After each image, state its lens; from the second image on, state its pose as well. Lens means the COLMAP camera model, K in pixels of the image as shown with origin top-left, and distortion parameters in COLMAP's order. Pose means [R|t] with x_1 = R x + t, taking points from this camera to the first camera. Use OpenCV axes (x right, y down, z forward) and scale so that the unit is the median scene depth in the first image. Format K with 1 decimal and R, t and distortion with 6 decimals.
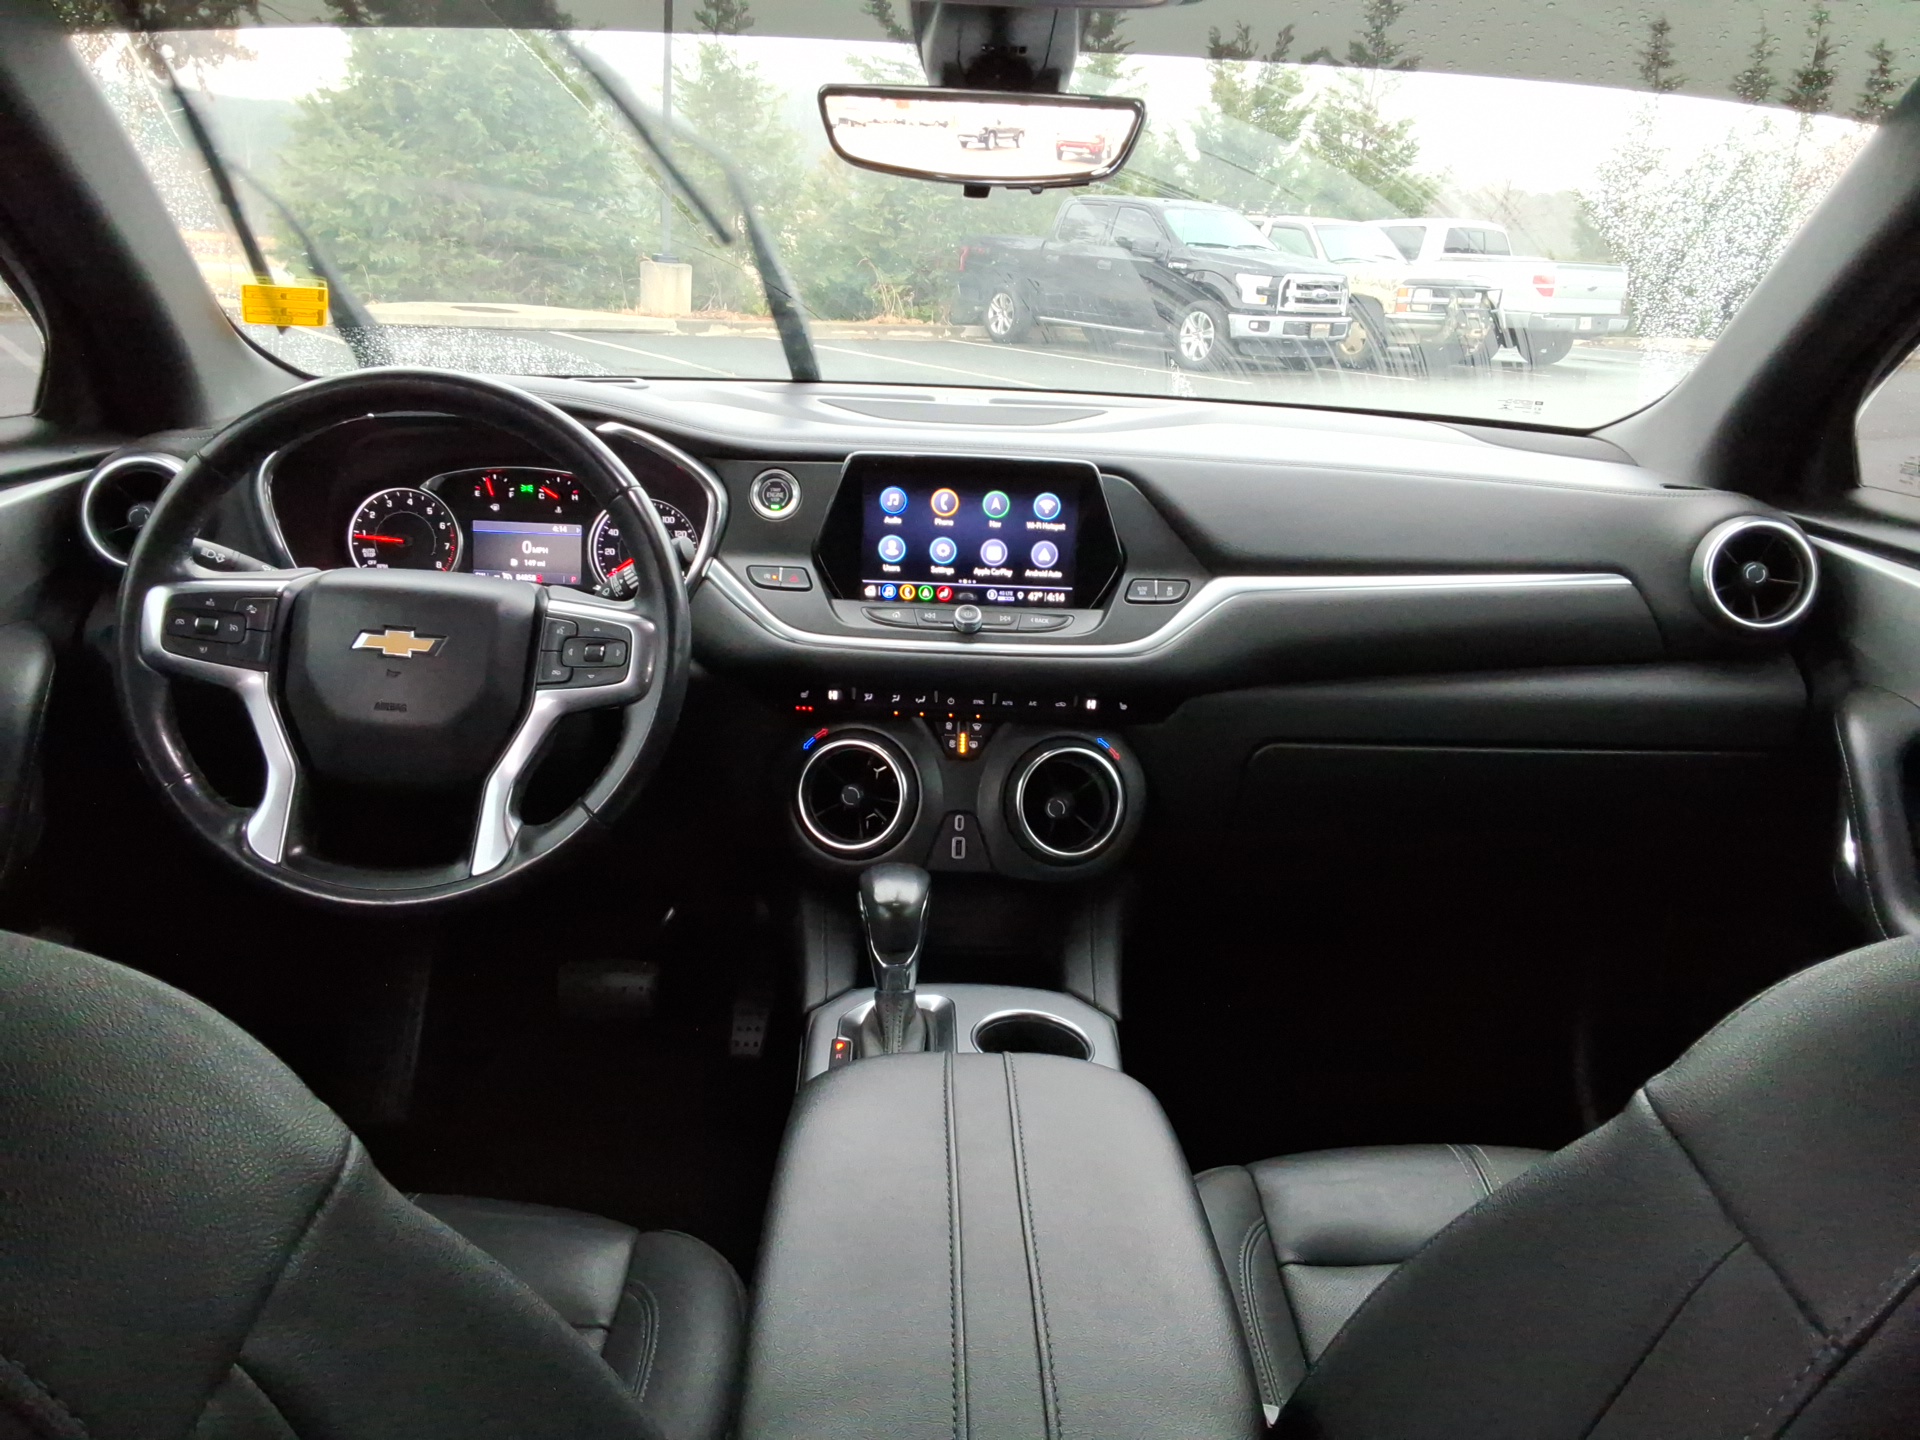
lens RADIAL K [[1534.4, 0, 981.3], [0, 1534.4, 710.1], [0, 0, 1]] dist [0.109332, -0.158543]
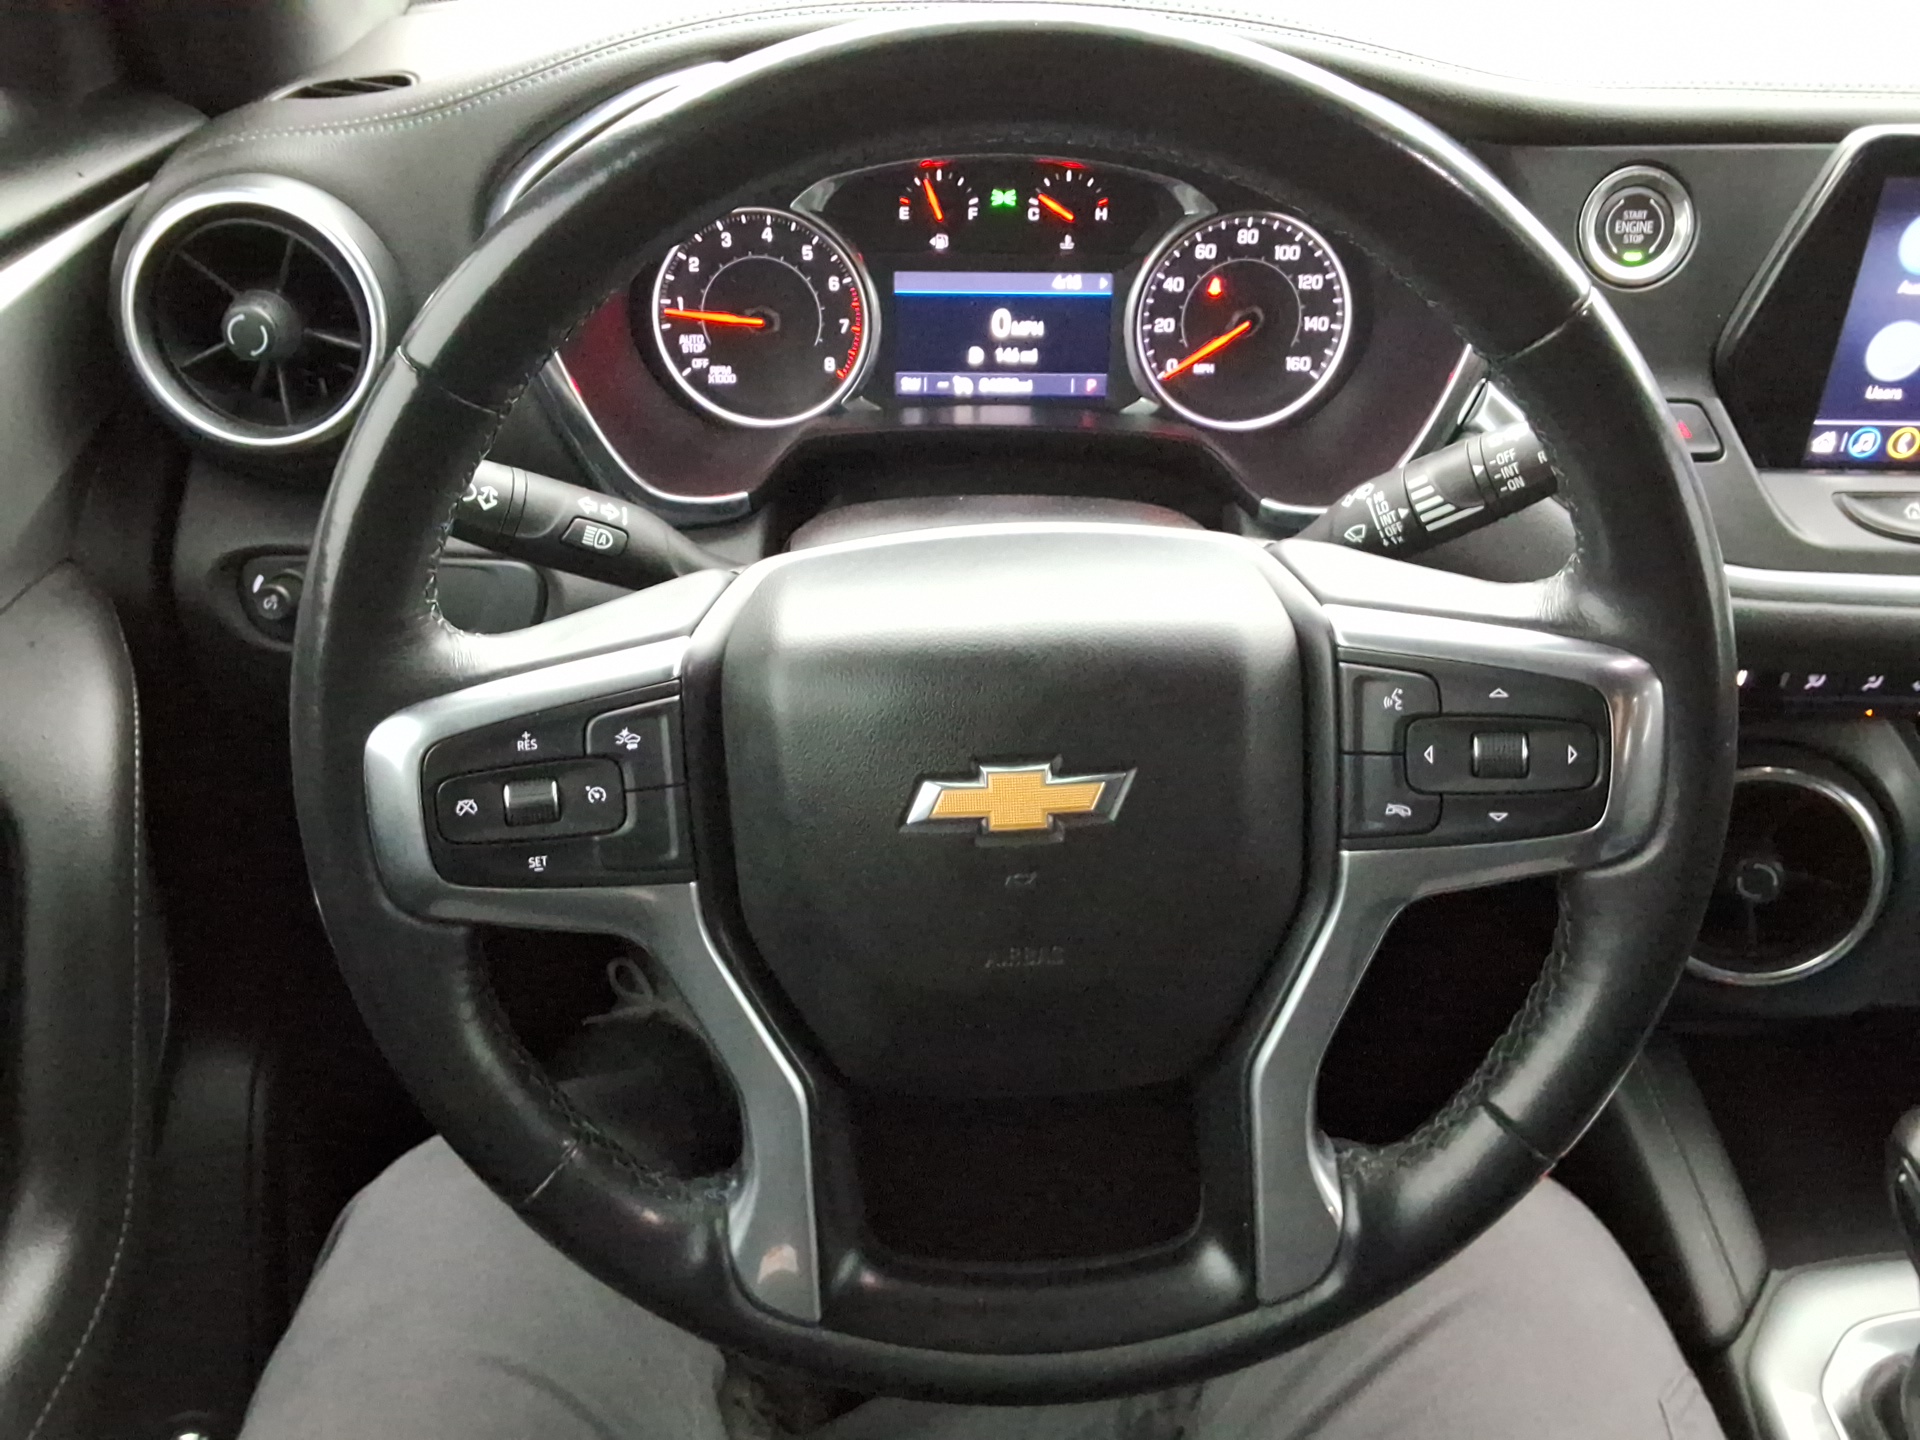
lens RADIAL K [[1534.4, 0, 981.3], [0, 1534.4, 710.1], [0, 0, 1]] dist [0.109332, -0.158543]
pose [[0.999203, -0.011116, -0.038346, -0.283966], [0.022428, 0.950874, 0.308764, -0.140927], [0.033030, -0.309378, 0.950365, 0.496228]]
